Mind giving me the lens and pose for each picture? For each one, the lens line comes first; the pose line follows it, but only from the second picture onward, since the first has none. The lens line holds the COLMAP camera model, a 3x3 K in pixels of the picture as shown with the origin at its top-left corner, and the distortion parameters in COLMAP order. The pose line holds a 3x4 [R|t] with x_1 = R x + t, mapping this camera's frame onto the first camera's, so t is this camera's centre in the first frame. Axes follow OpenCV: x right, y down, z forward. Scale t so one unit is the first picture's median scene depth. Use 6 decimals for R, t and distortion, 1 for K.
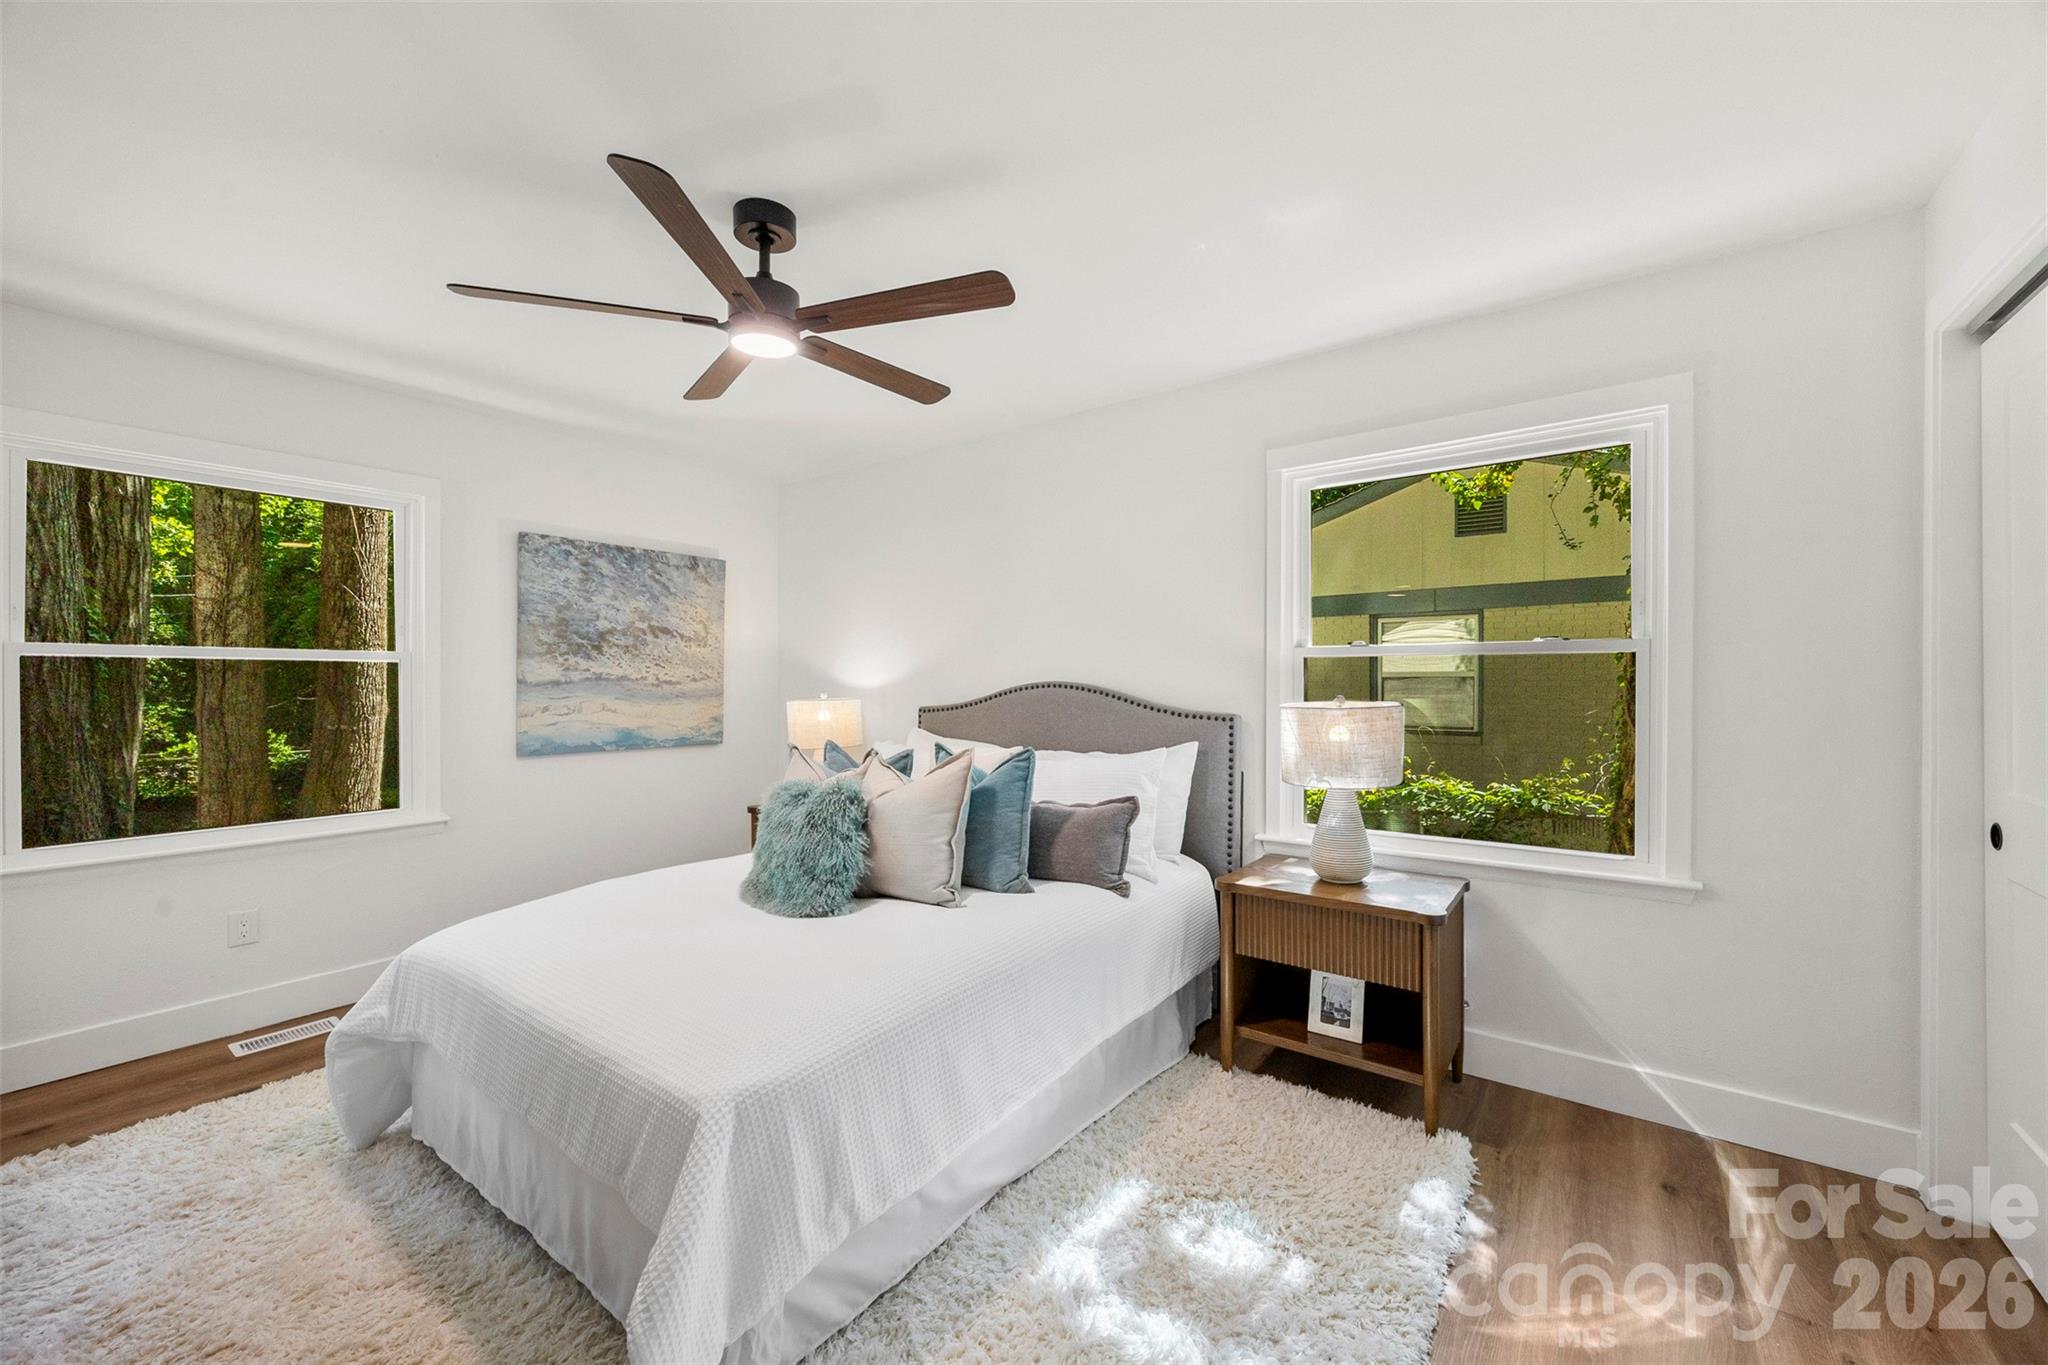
lens RADIAL K [[783.4, 0, 1039.1], [0, 783.4, 679.3], [0, 0, 1]] dist [-0.001326, -0.000128]
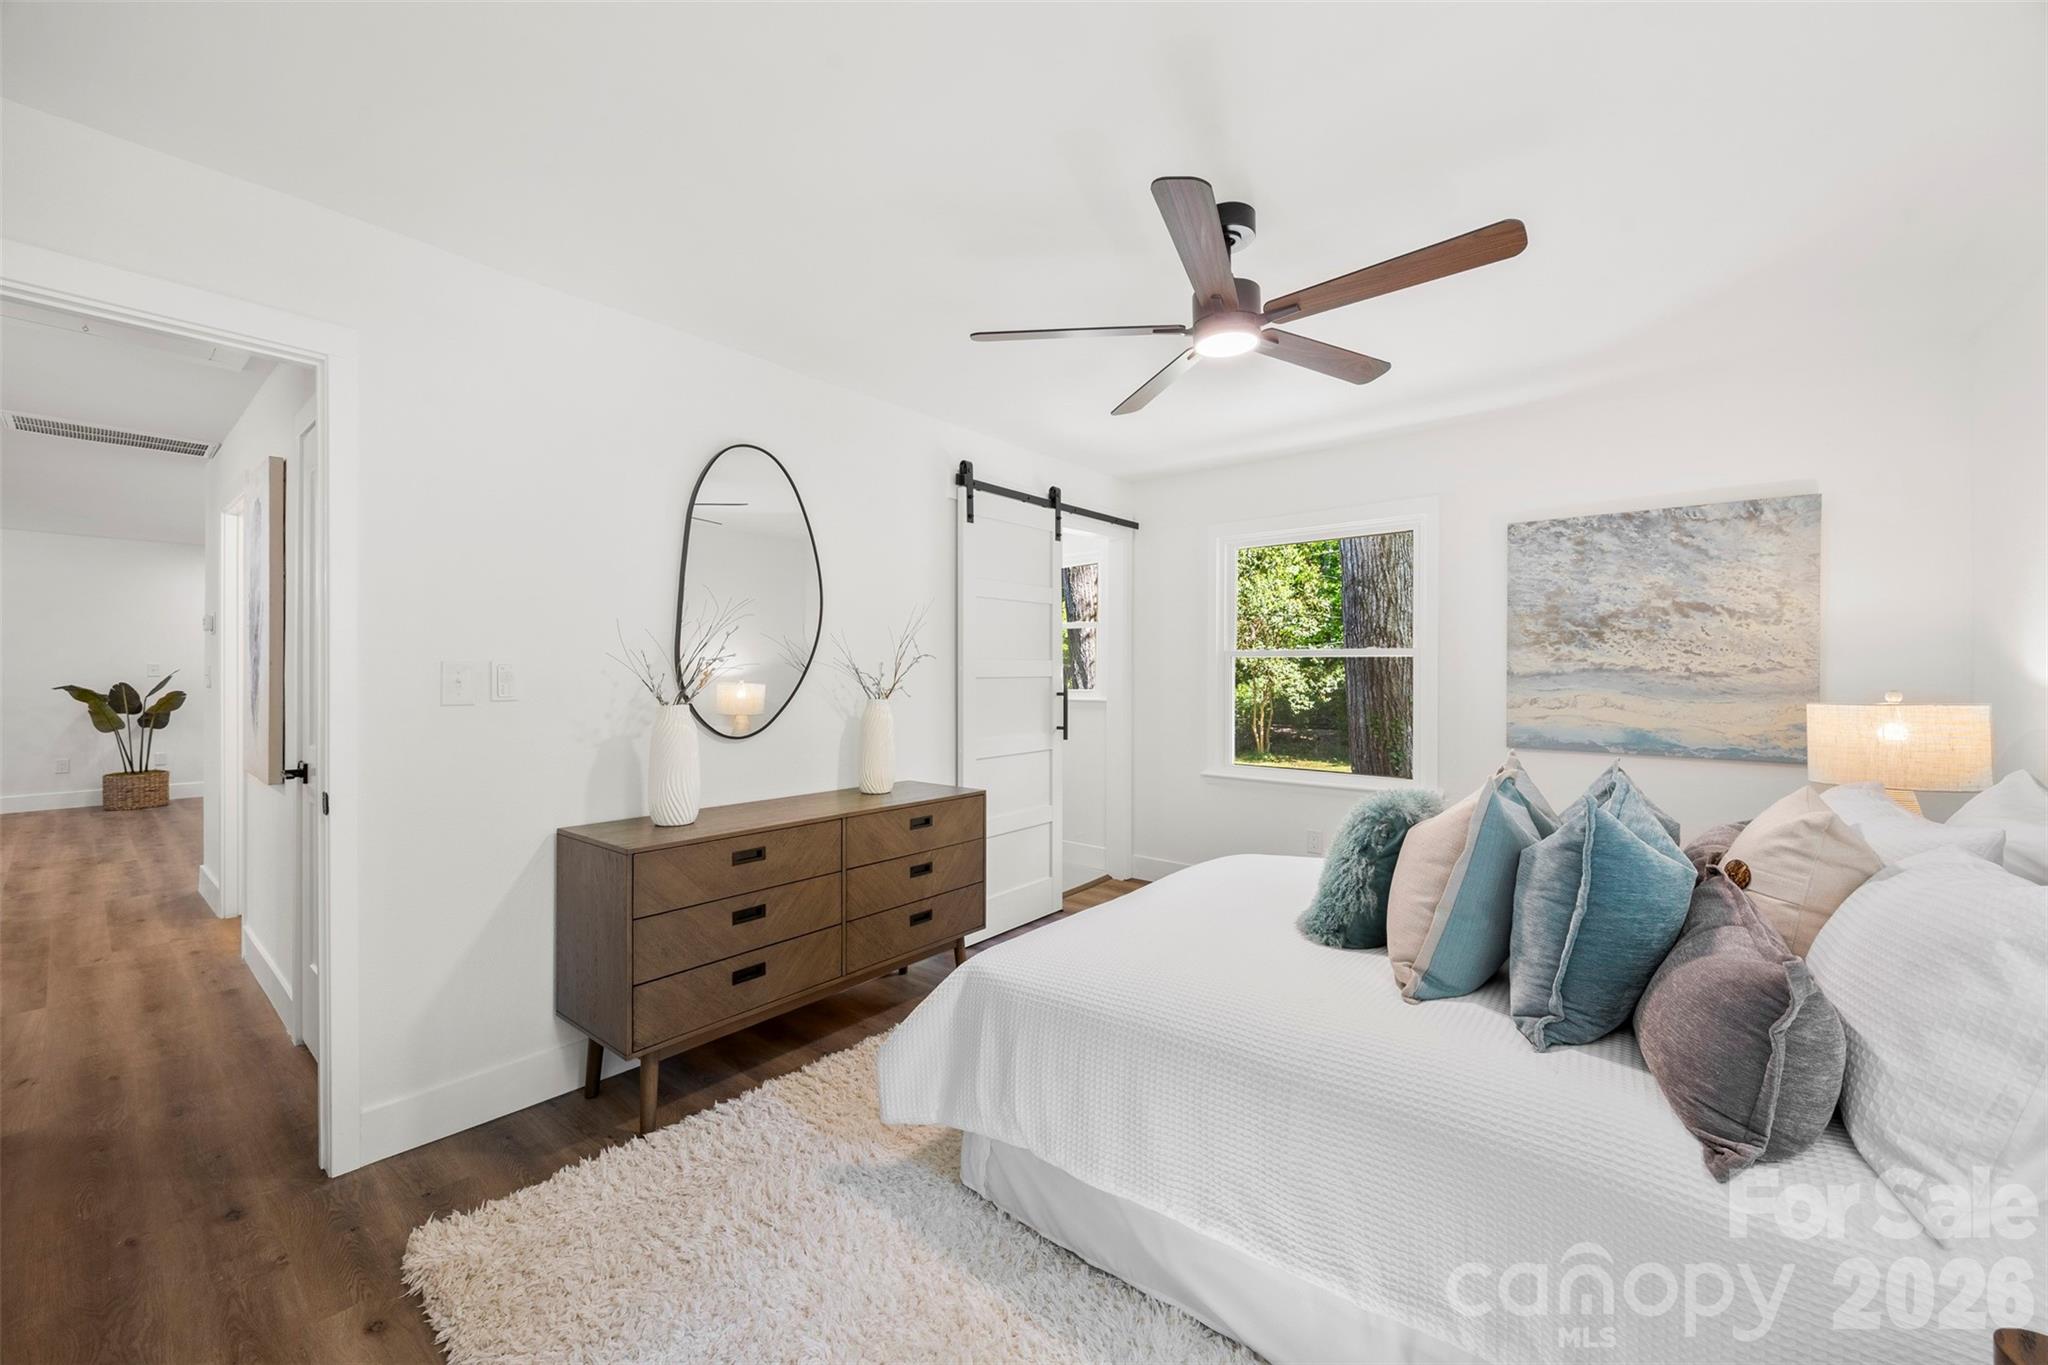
lens RADIAL K [[783.4, 0, 1039.1], [0, 783.4, 679.3], [0, 0, 1]] dist [-0.001326, -0.000128]
pose [[-0.044418, 0.009190, -0.998971, 0.336000], [0.001574, 0.999957, 0.009130, 0.001009], [0.999012, -0.001167, -0.044430, 0.396959]]
